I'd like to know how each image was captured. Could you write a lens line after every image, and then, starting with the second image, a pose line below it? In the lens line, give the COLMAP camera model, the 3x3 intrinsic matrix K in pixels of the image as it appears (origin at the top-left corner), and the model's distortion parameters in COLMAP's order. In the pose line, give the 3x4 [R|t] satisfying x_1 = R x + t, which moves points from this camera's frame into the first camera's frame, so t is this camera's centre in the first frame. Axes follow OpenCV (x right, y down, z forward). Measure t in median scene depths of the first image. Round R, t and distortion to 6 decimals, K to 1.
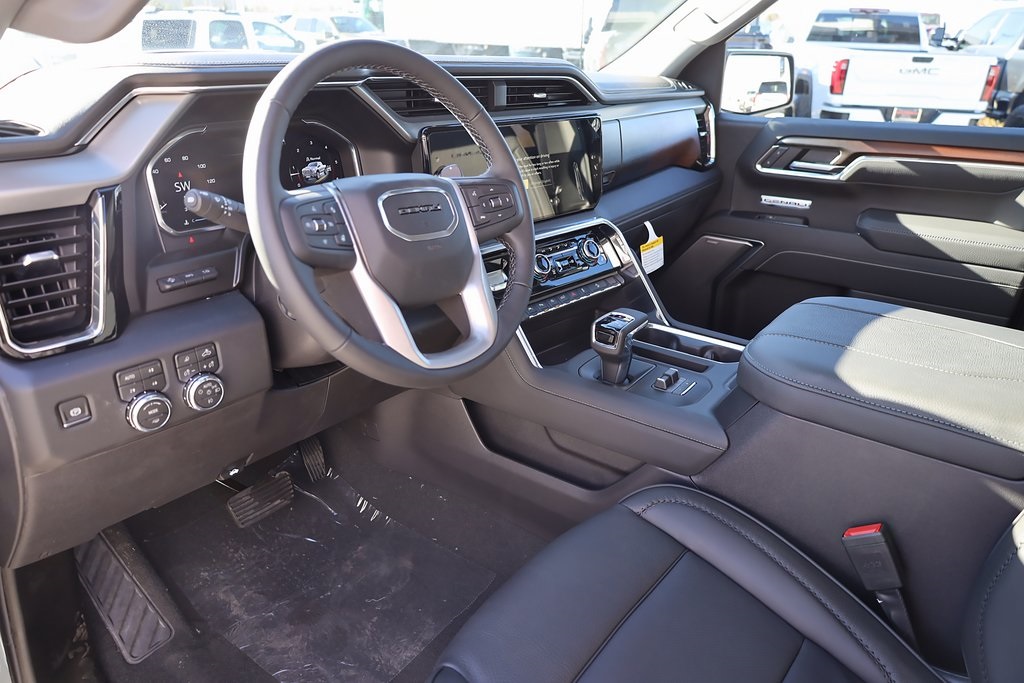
lens RADIAL K [[703.6, 0, 513.9], [0, 703.6, 344.9], [0, 0, 1]] dist [-0.009789, 0.001852]
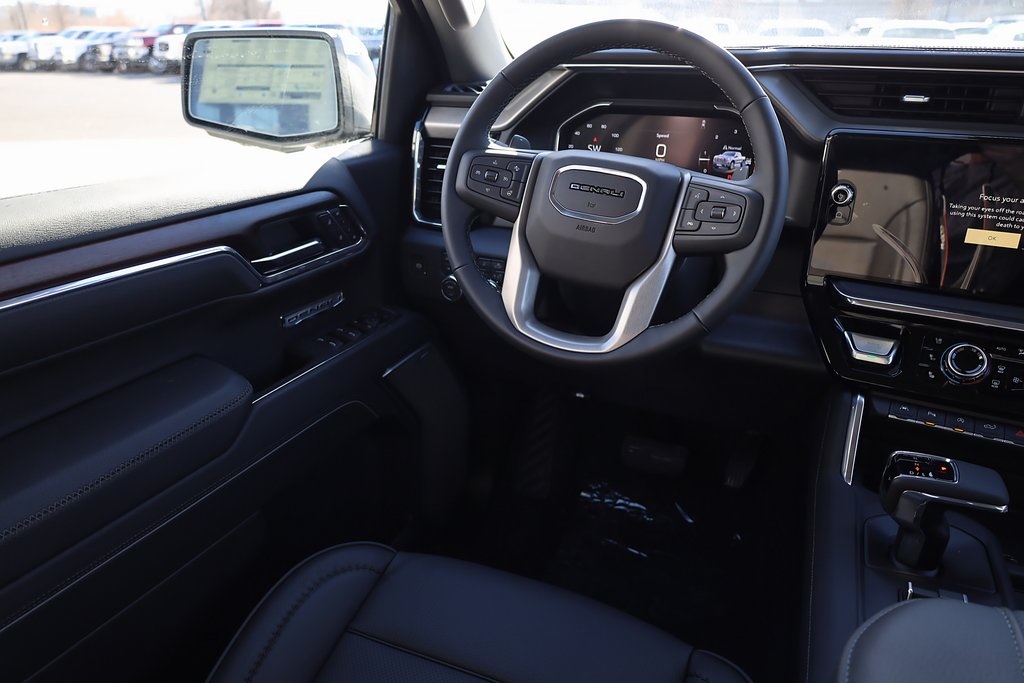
lens RADIAL K [[710.7, 0, 513.1], [0, 710.7, 351.8], [0, 0, 1]] dist [-0.003382, 0.003267]
pose [[0.240202, 0.371478, -0.896832, 0.563244], [-0.377822, 0.886806, 0.266132, -0.145129], [0.894178, 0.274917, 0.353365, 0.411453]]
